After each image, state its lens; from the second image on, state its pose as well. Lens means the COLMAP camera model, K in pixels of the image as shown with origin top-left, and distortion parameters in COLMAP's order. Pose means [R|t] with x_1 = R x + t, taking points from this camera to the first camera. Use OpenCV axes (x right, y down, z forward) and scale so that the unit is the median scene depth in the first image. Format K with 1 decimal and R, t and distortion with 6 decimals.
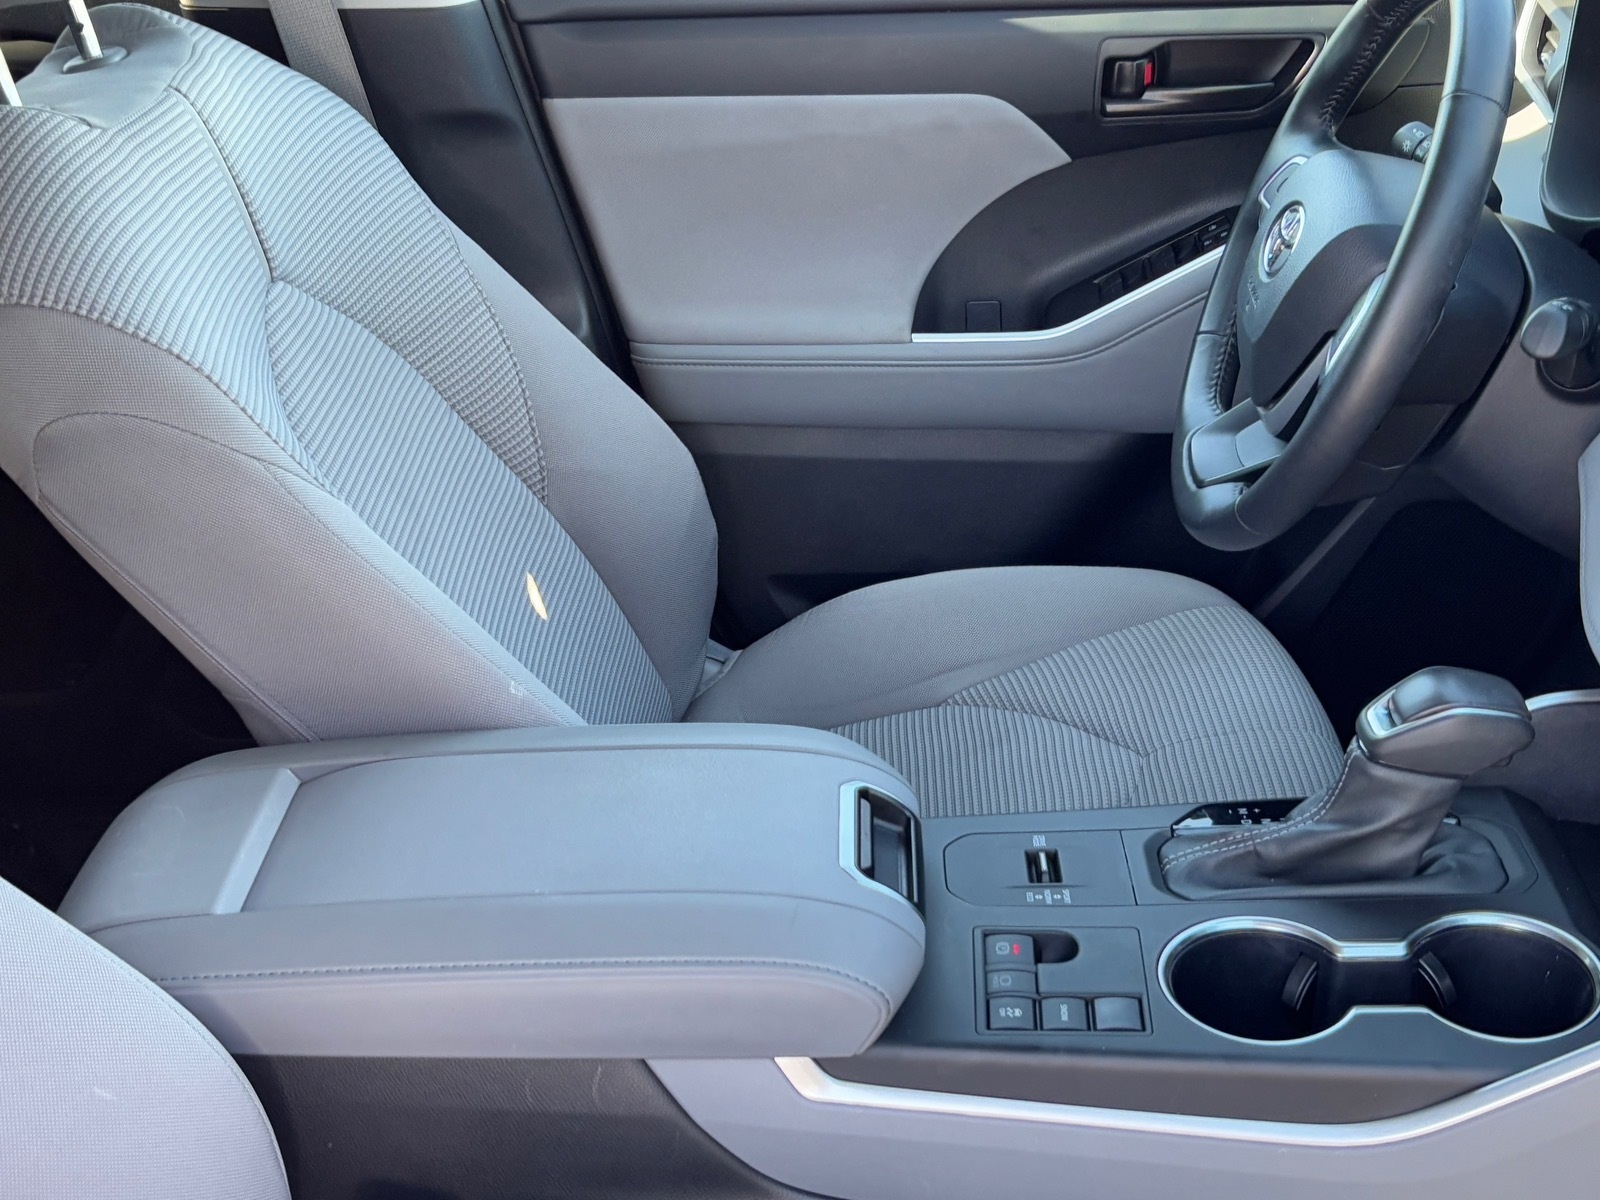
lens RADIAL K [[2120.8, 0, 793.3], [0, 2120.8, 606.0], [0, 0, 1]] dist [0.282891, -1.310010]
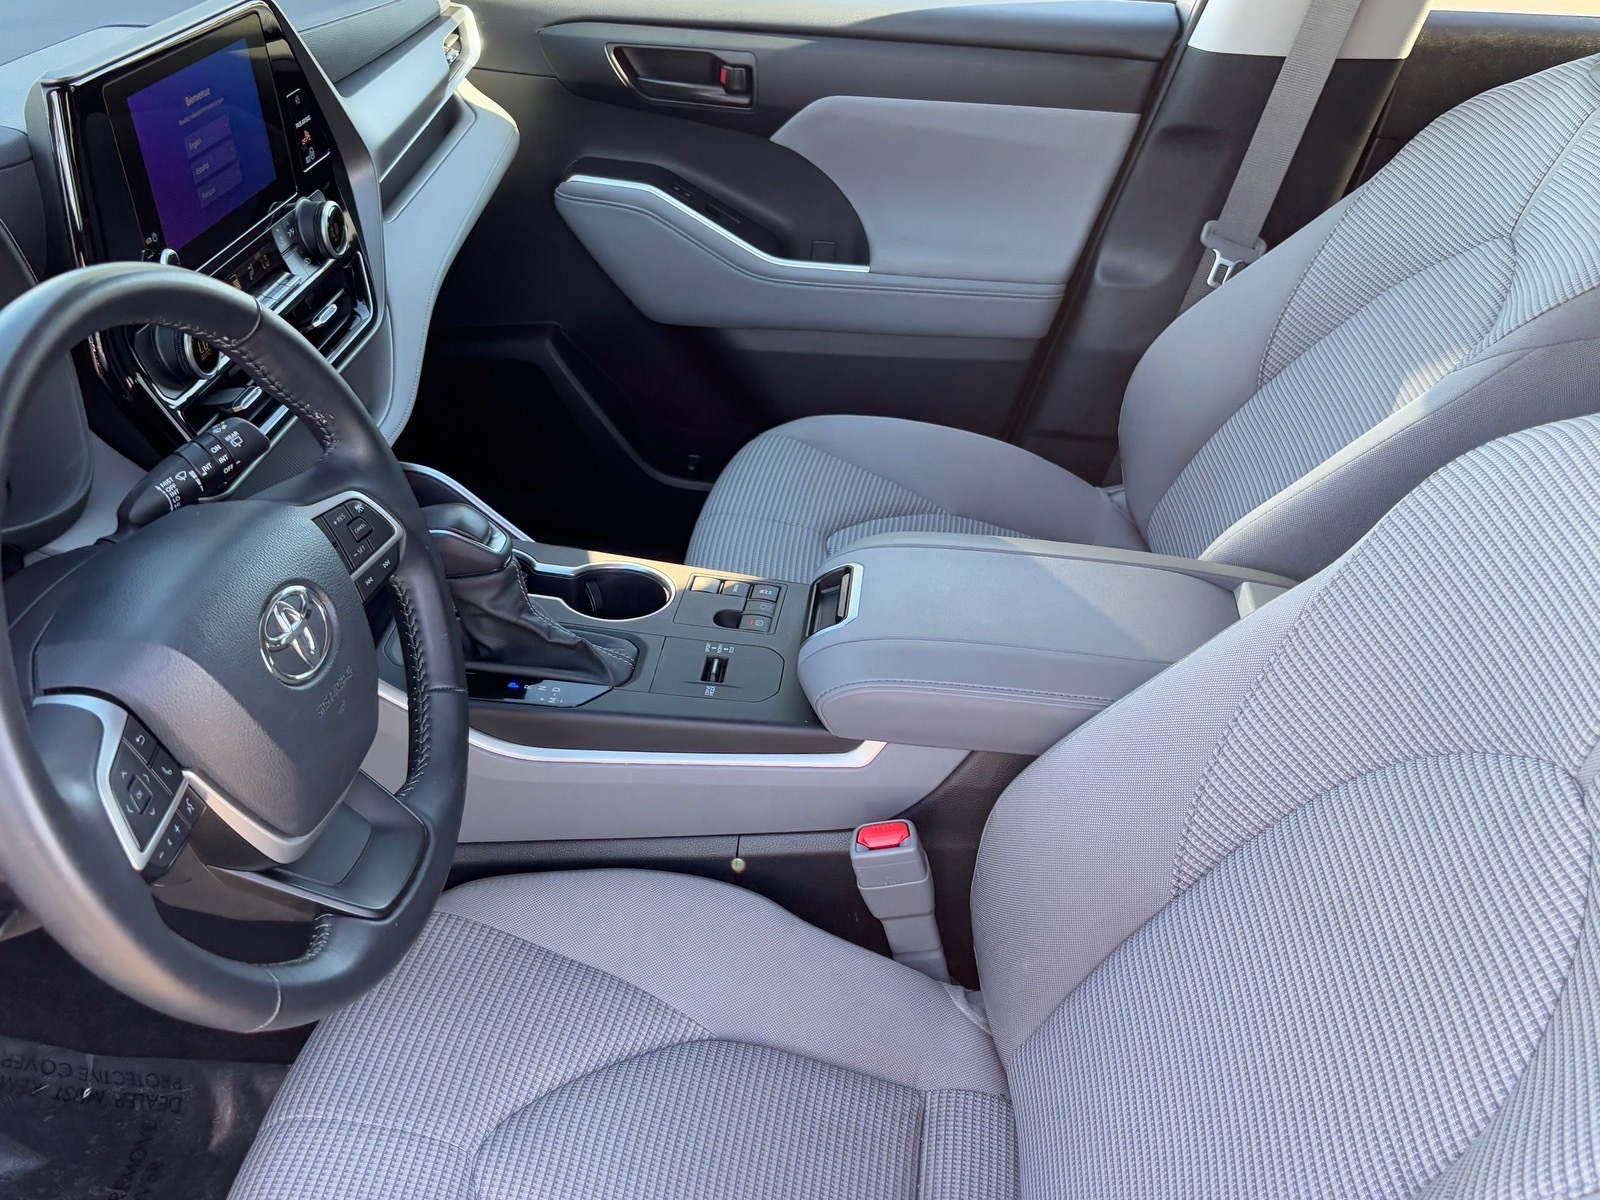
lens RADIAL K [[1534.7, 0, 803.8], [0, 1534.7, 608.4], [0, 0, 1]] dist [0.070817, -0.187047]
pose [[-0.998334, -0.032852, 0.047424, 0.010383], [0.023859, 0.513333, 0.857858, -0.775260], [-0.052527, 0.857560, -0.511694, 1.478804]]
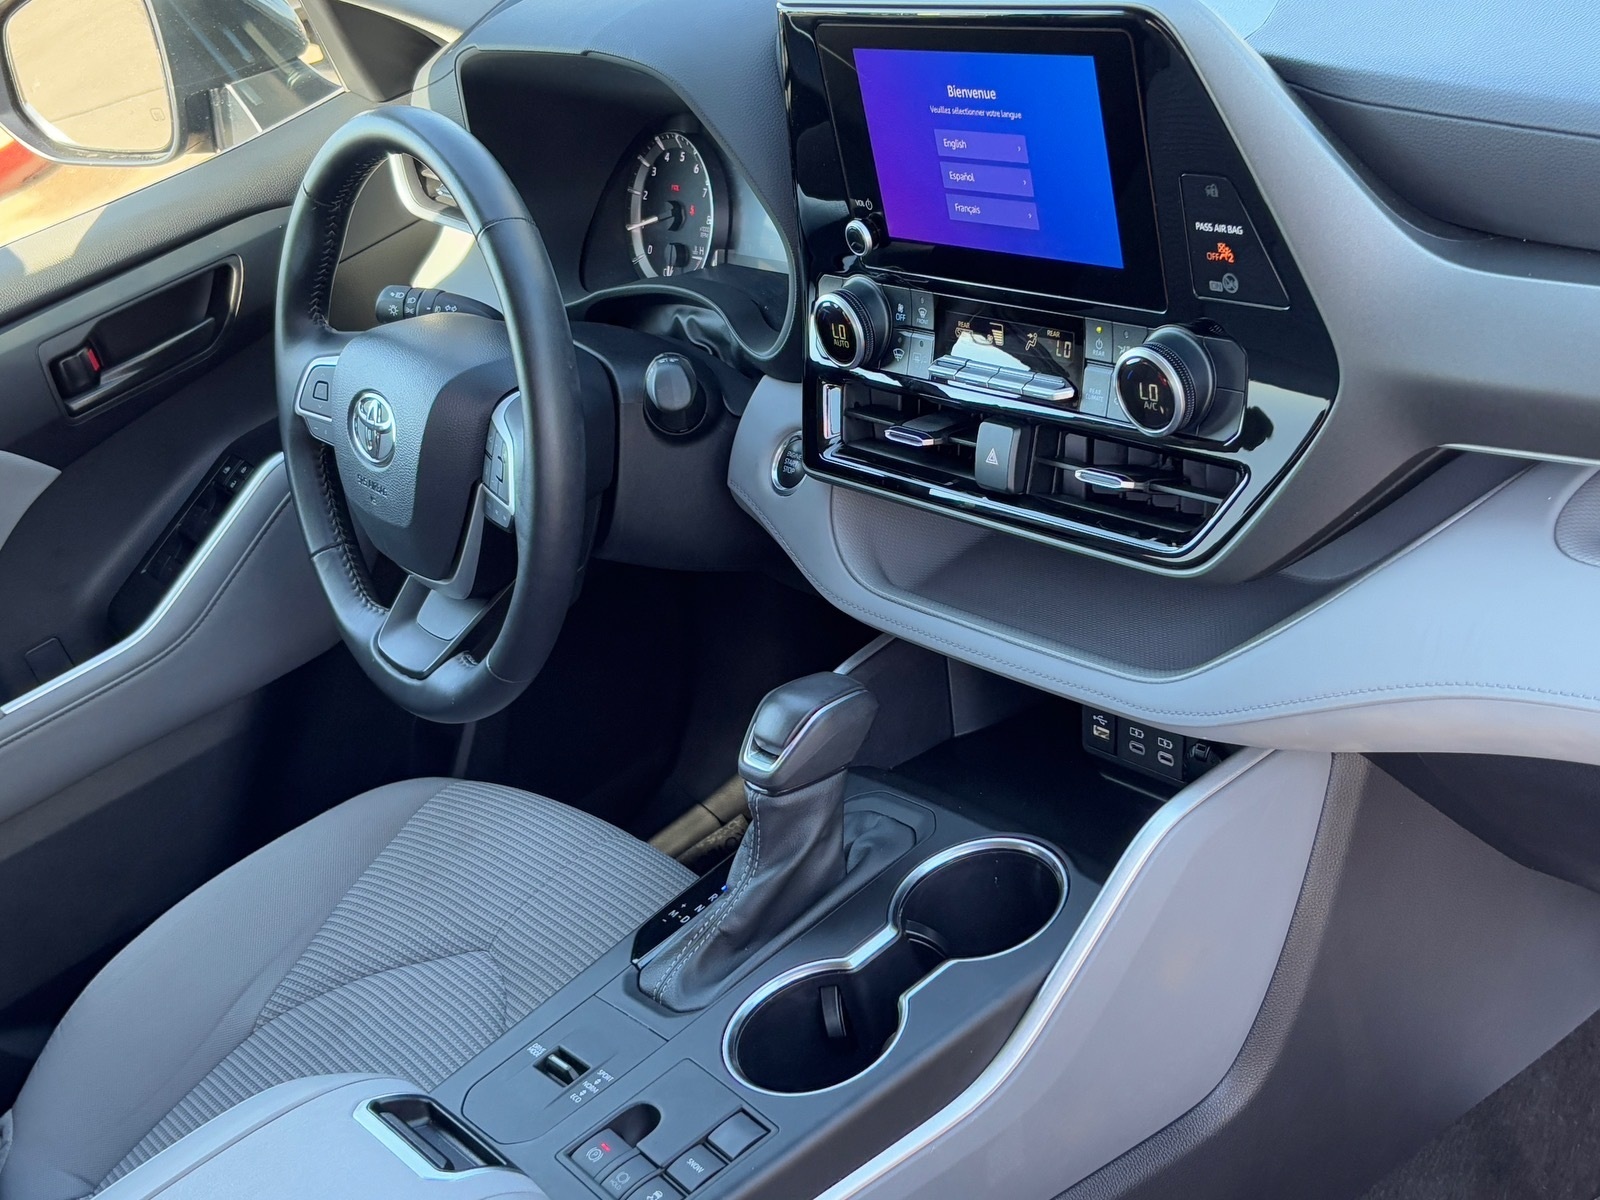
lens RADIAL K [[2120.8, 0, 793.3], [0, 2120.8, 606.0], [0, 0, 1]] dist [0.282891, -1.310010]
pose [[0.739566, -0.459017, 0.492286, -0.188098], [0.507449, 0.860742, 0.040226, -0.044028], [-0.442196, 0.220060, 0.869503, 0.057687]]
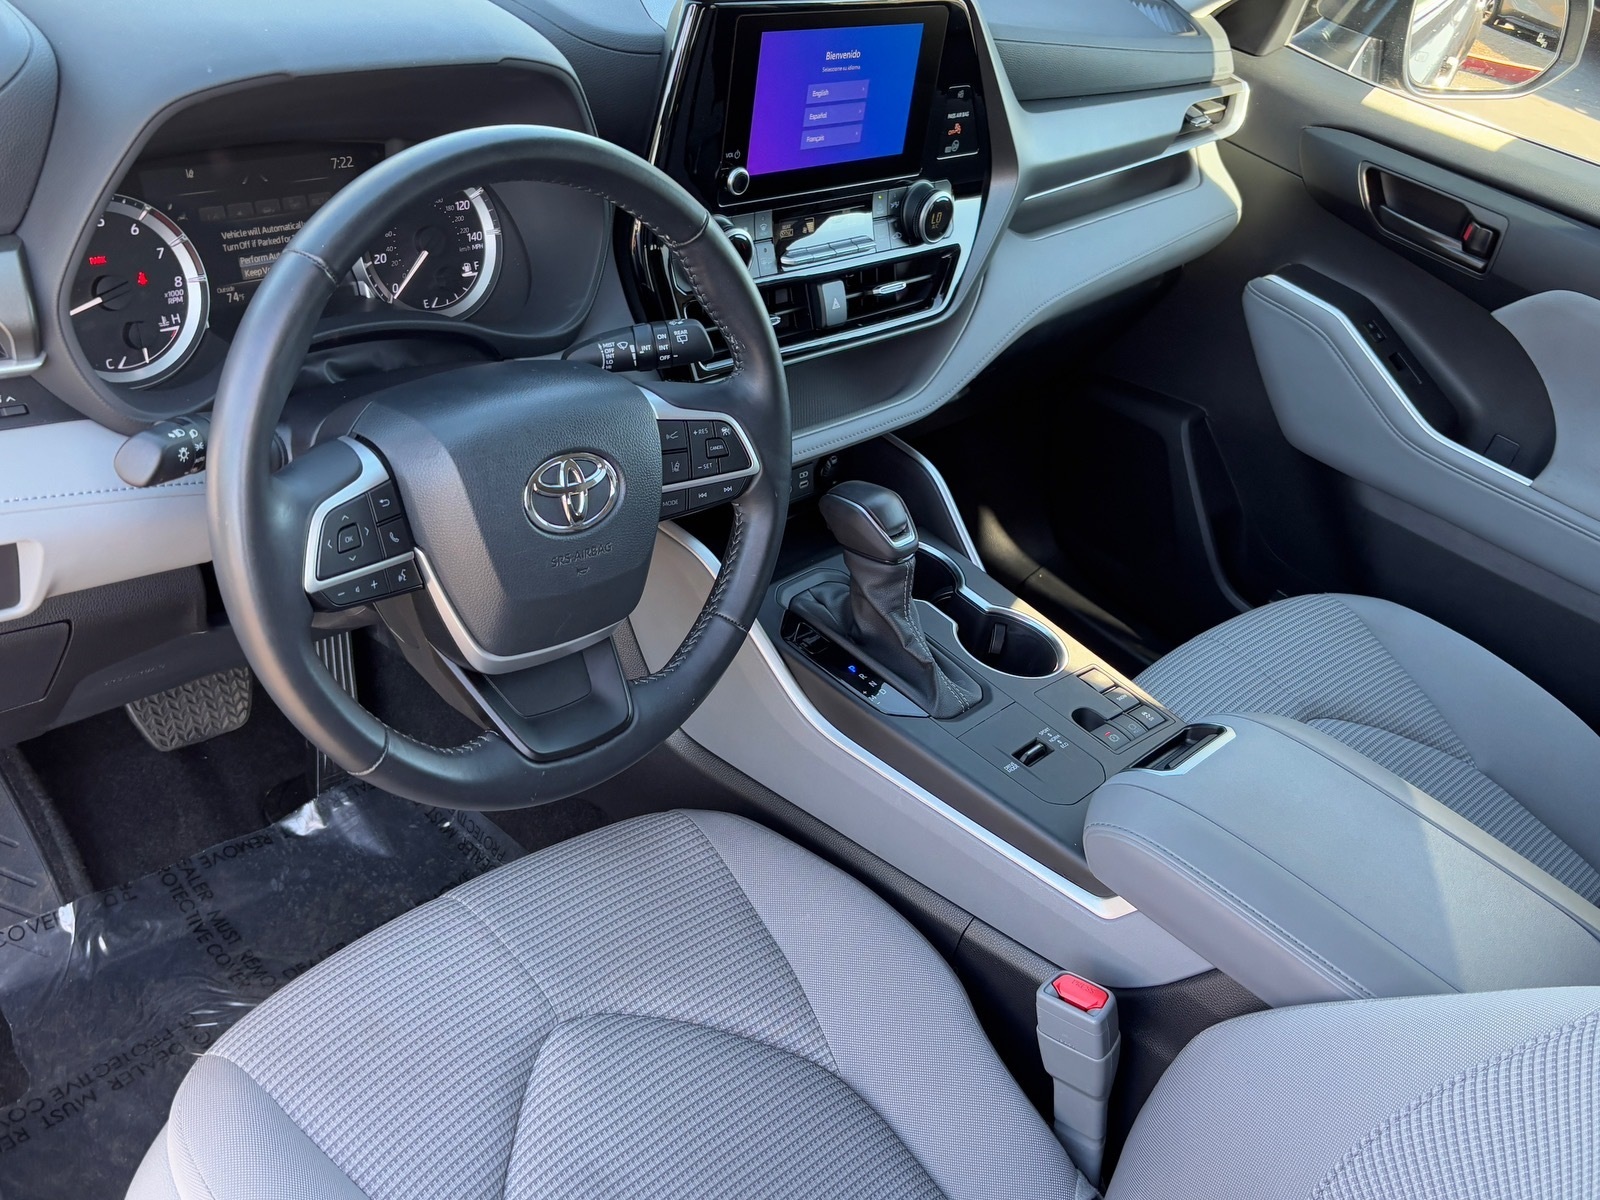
lens RADIAL K [[1534.7, 0, 803.8], [0, 1534.7, 608.4], [0, 0, 1]] dist [0.070817, -0.187047]
pose [[-0.743297, -0.462269, 0.483546, -0.207944], [0.146800, 0.592498, 0.792084, -0.738722], [-0.652655, 0.659738, -0.372541, 1.396923]]
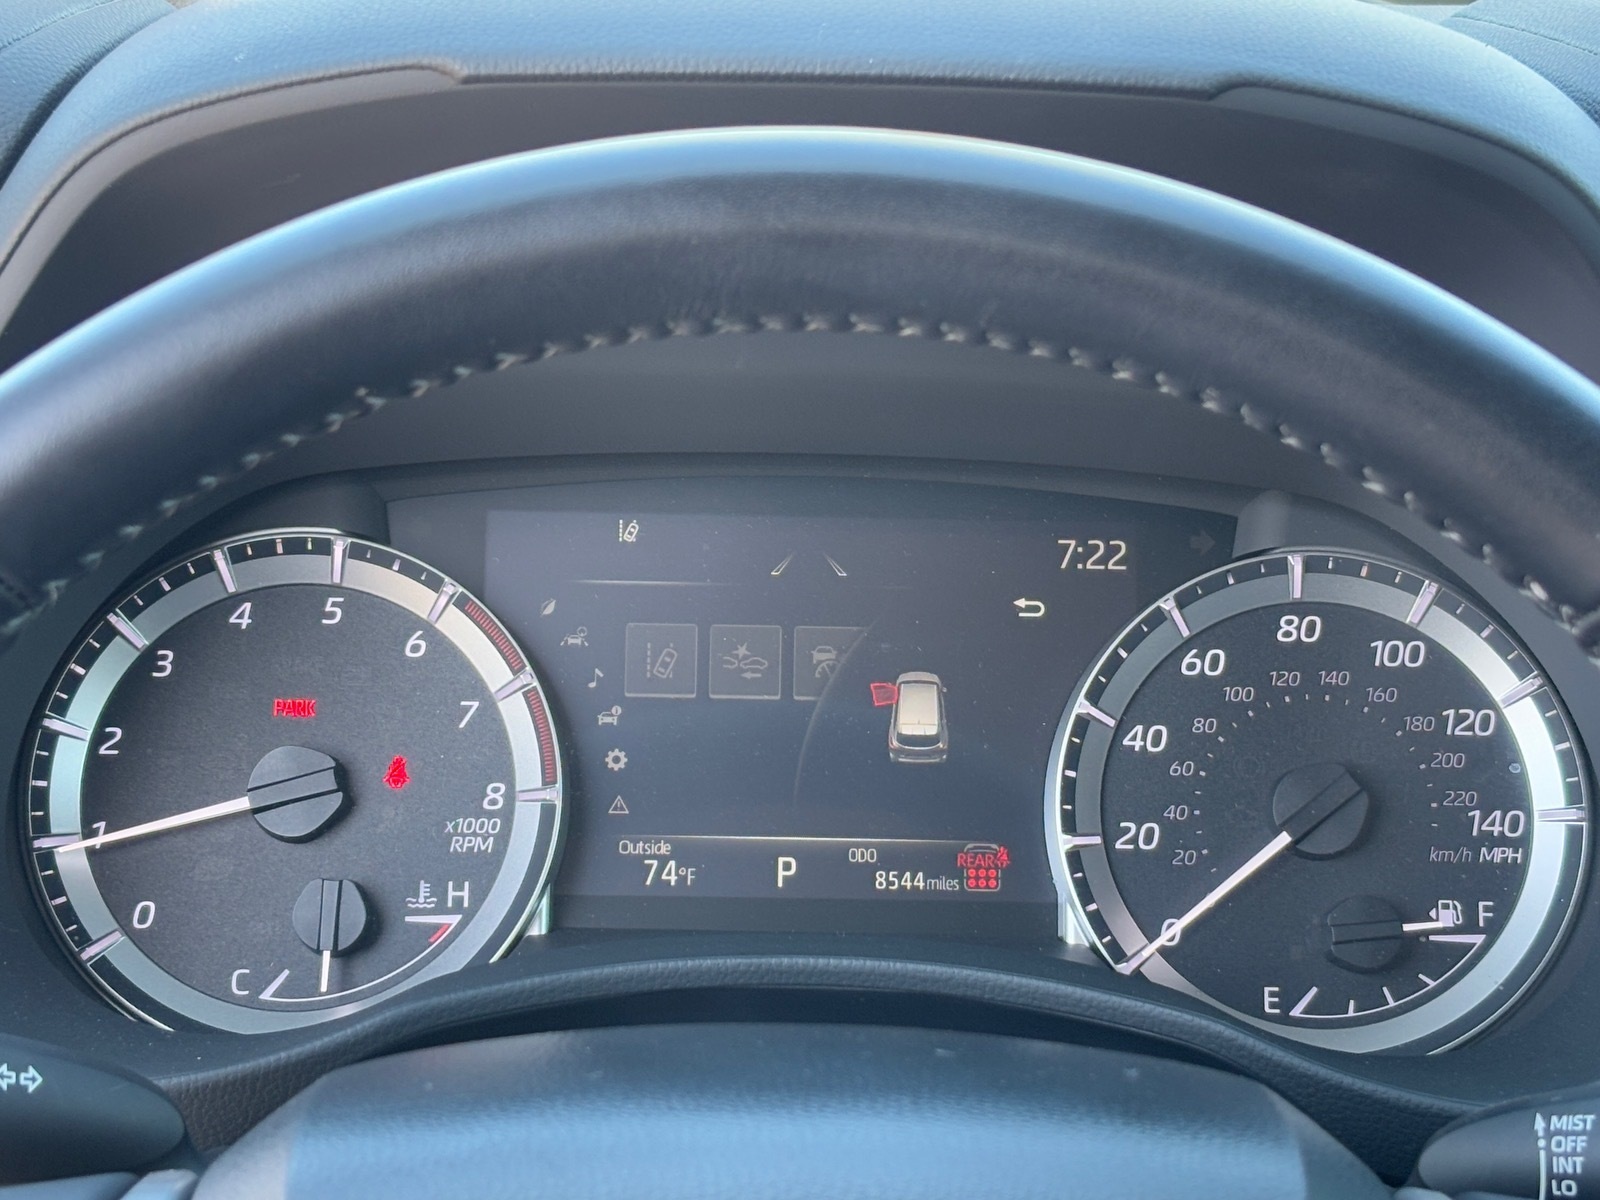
lens RADIAL K [[3388.1, 0, 800.0], [0, 3388.1, 600.0], [0, 0, 1]] dist [0.158422, -0.240880]
pose [[-0.060375, -0.200951, 0.977739, -0.106676], [0.434506, 0.876562, 0.206987, -0.369807], [-0.898643, 0.437331, 0.034392, 1.093496]]
